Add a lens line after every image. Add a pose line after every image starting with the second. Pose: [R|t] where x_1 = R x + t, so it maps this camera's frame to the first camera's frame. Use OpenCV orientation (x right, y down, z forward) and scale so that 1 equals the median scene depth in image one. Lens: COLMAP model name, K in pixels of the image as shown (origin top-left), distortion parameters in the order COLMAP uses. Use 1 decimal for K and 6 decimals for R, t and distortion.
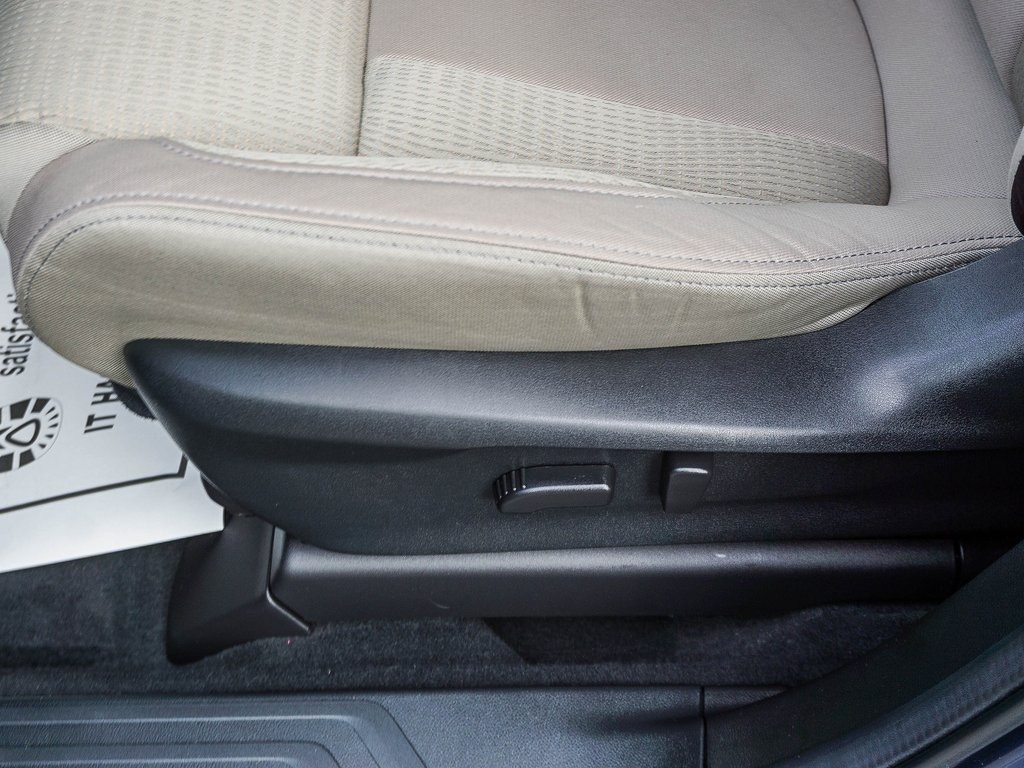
lens RADIAL K [[1220.2, 0, 512.0], [0, 1220.2, 384.0], [0, 0, 1]] dist [0.004038, 0.258331]
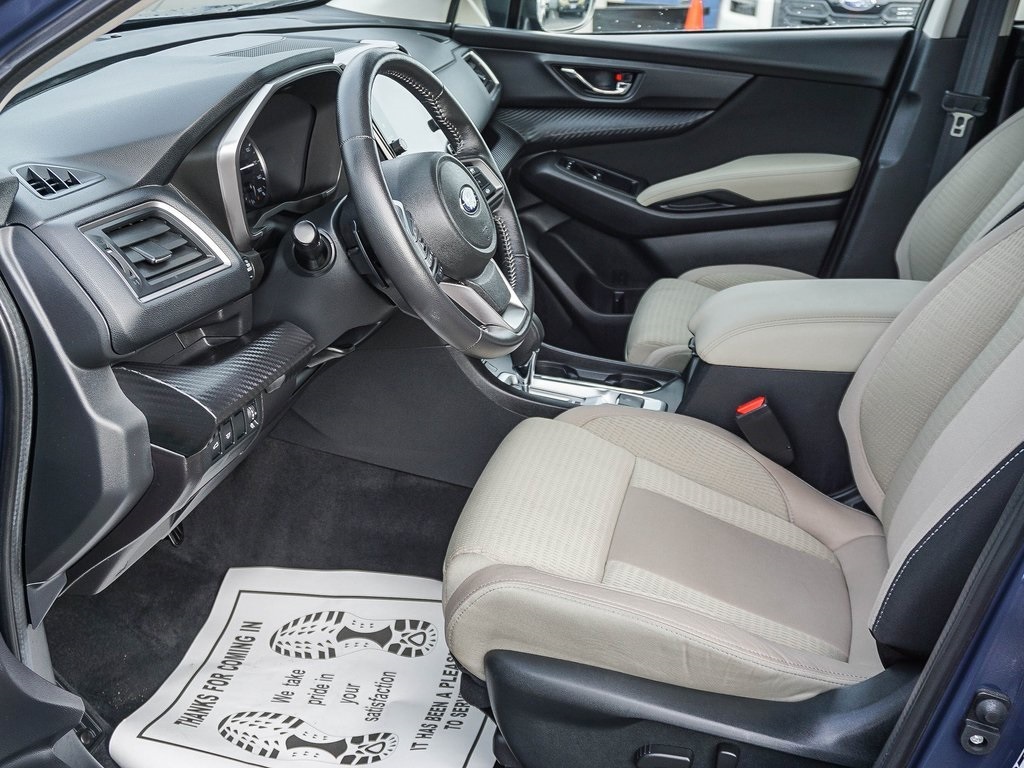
lens RADIAL K [[1220.2, 0, 512.0], [0, 1220.2, 384.0], [0, 0, 1]] dist [0.004038, 0.258331]
pose [[0.976737, 0.127930, -0.172099, 0.041866], [-0.197643, 0.848424, -0.491033, 0.439219], [0.083195, 0.513625, 0.853972, -0.814442]]
